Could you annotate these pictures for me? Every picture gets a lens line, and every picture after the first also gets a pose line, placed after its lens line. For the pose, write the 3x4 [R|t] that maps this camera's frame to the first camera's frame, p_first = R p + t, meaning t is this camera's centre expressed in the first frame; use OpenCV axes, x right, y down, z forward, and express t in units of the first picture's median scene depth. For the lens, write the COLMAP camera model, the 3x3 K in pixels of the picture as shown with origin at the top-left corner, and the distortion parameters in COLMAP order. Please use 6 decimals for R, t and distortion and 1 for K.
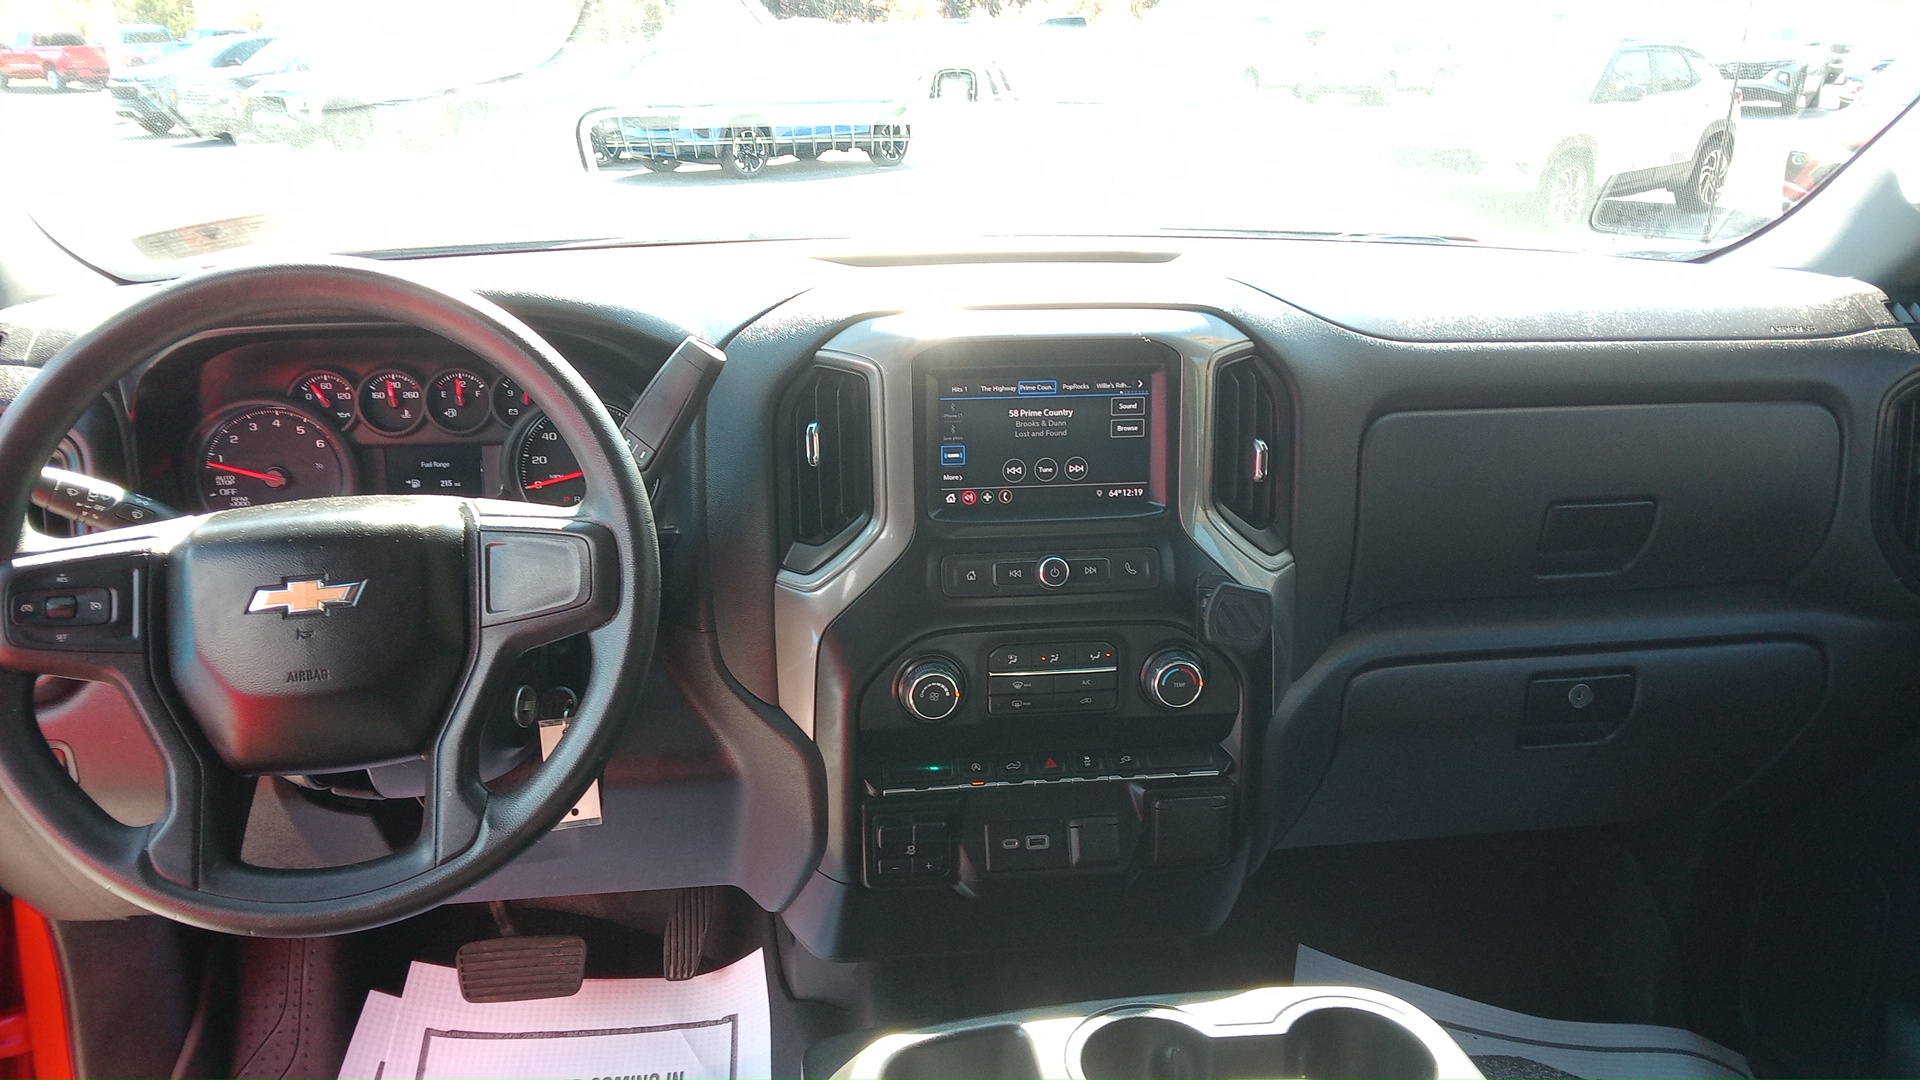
lens RADIAL K [[1372.9, 0, 979.8], [0, 1372.9, 541.7], [0, 0, 1]] dist [0.040667, -0.059670]
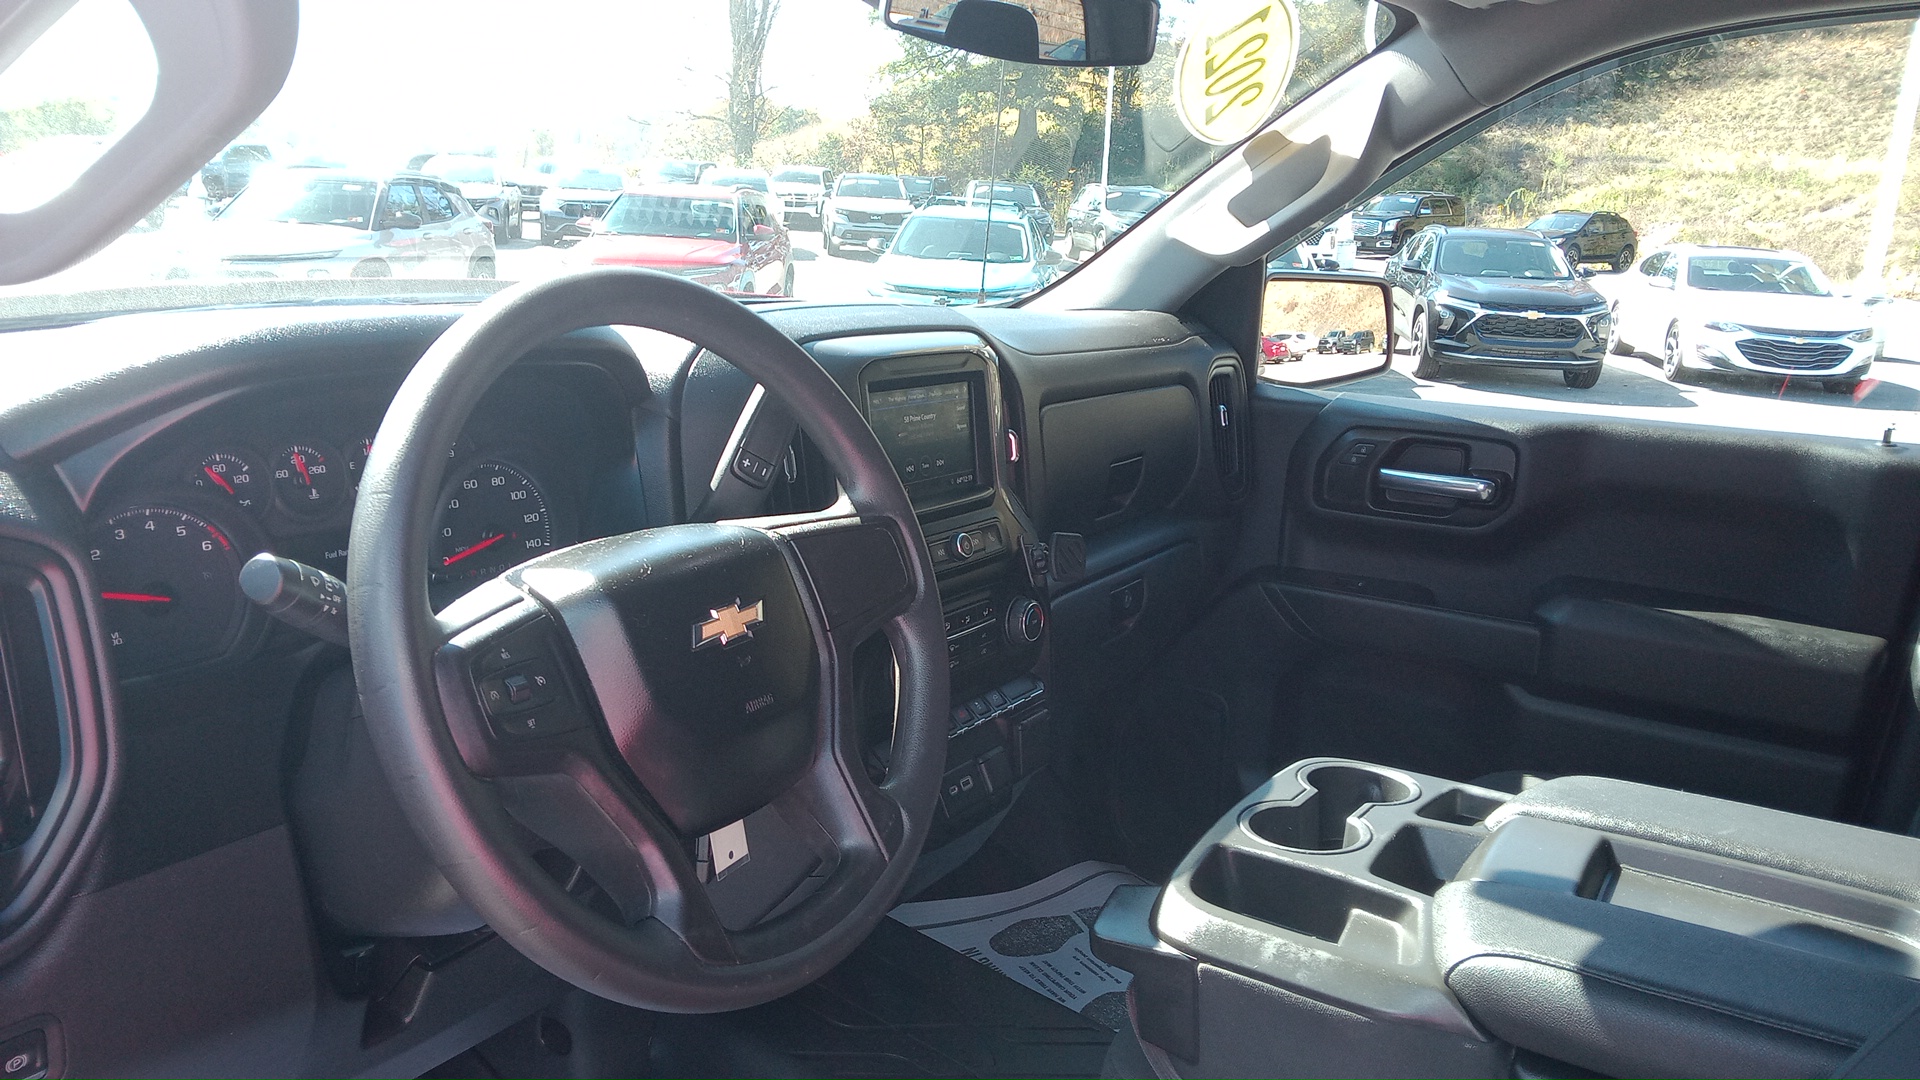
lens RADIAL K [[1372.9, 0, 909.9], [0, 1372.9, 539.9], [0, 0, 1]] dist [0.040667, -0.059670]
pose [[0.676295, -0.143771, 0.722465, -0.819815], [0.209155, 0.977882, -0.001189, 0.009224], [-0.706314, 0.151911, 0.691407, 0.204273]]
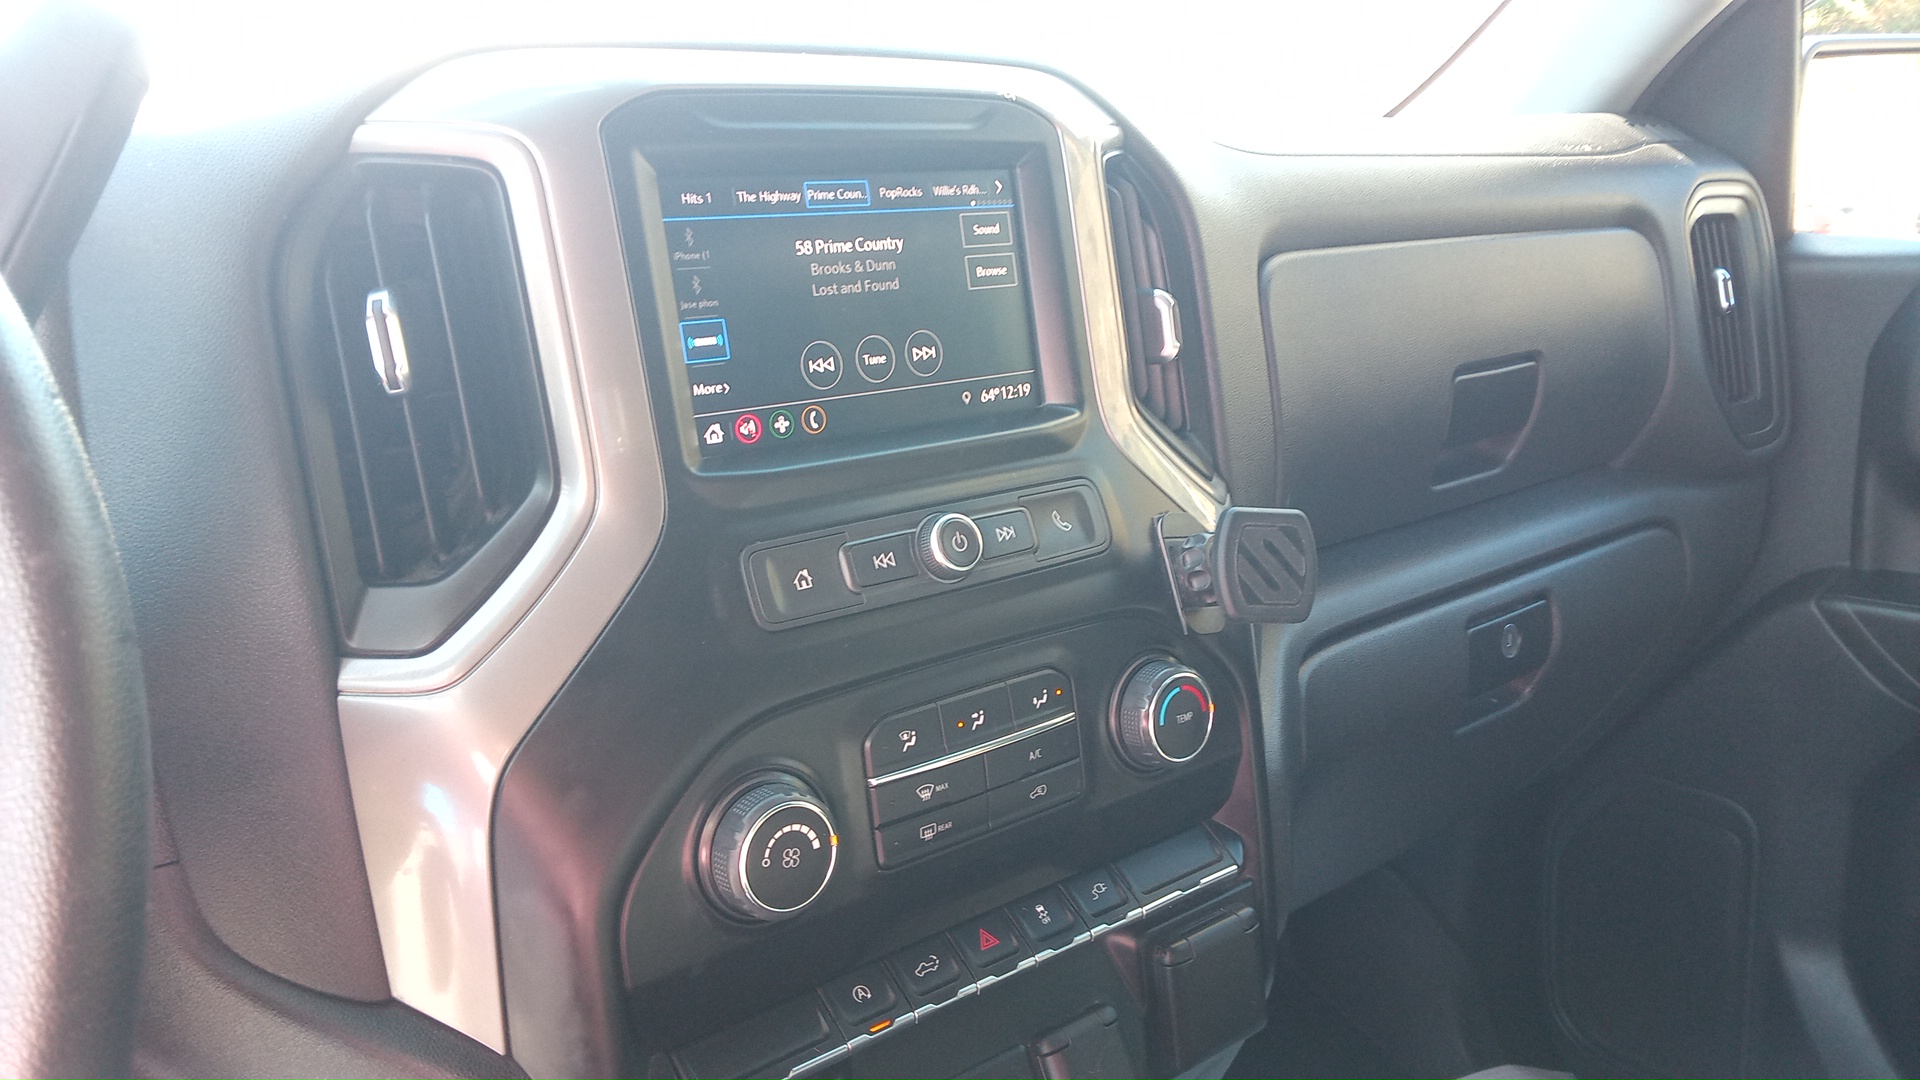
lens RADIAL K [[1372.9, 0, 957.0], [0, 1372.9, 537.6], [0, 0, 1]] dist [0.040667, -0.059670]
pose [[0.863670, -0.162447, 0.477164, -0.178647], [0.227620, 0.970320, -0.081656, 0.059649], [-0.449737, 0.179136, 0.875012, 0.556952]]
